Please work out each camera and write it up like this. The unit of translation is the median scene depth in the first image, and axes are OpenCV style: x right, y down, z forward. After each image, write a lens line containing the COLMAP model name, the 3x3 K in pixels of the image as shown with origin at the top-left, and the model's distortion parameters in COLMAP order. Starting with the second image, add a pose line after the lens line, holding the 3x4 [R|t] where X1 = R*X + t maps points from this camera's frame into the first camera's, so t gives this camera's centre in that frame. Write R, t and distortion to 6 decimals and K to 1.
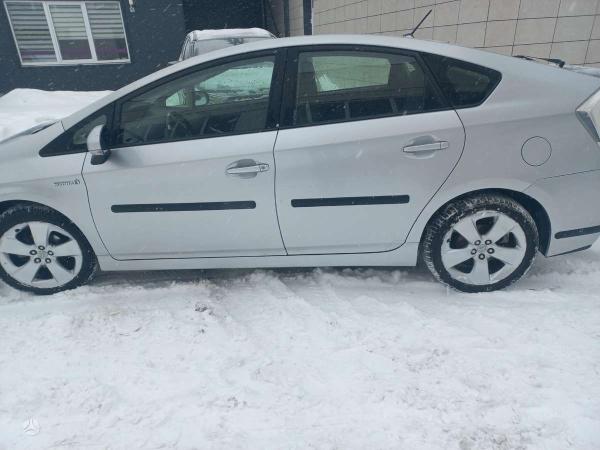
lens RADIAL K [[417.7, 0, 300.0], [0, 417.7, 225.0], [0, 0, 1]] dist [0.047981, -0.002530]
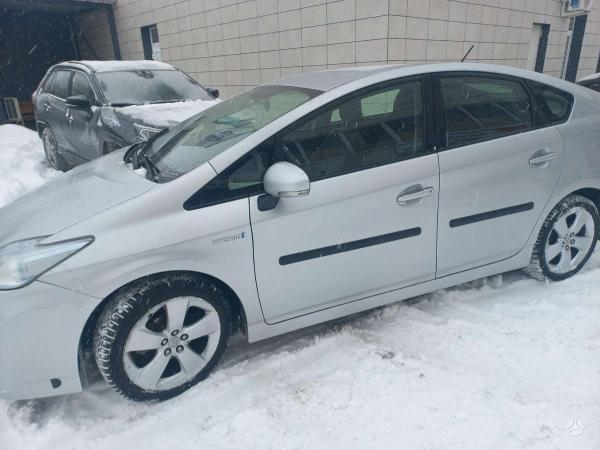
lens RADIAL K [[426.8, 0, 300.0], [0, 426.8, 225.0], [0, 0, 1]] dist [0.042161, 0.000044]
pose [[0.890743, -0.137237, 0.433293, -0.732374], [0.174006, 0.983662, -0.046160, -0.060559], [-0.419879, 0.116512, 0.900070, 0.213574]]
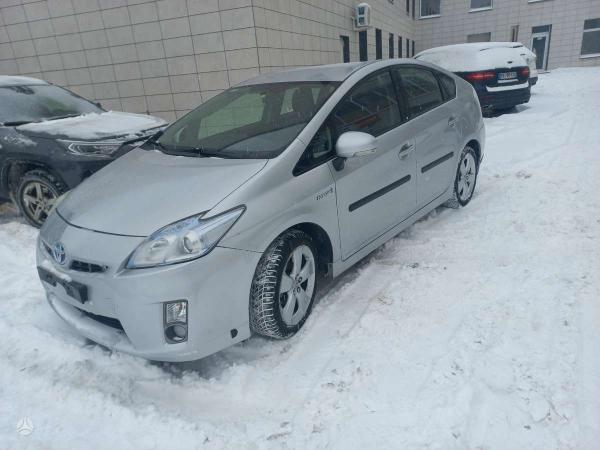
lens RADIAL K [[417.7, 0, 300.0], [0, 417.7, 225.0], [0, 0, 1]] dist [0.047981, -0.002530]
pose [[0.604618, -0.279378, 0.745912, -1.292651], [0.368640, 0.928287, 0.048875, -0.096014], [-0.706075, 0.245423, 0.664248, 0.365339]]
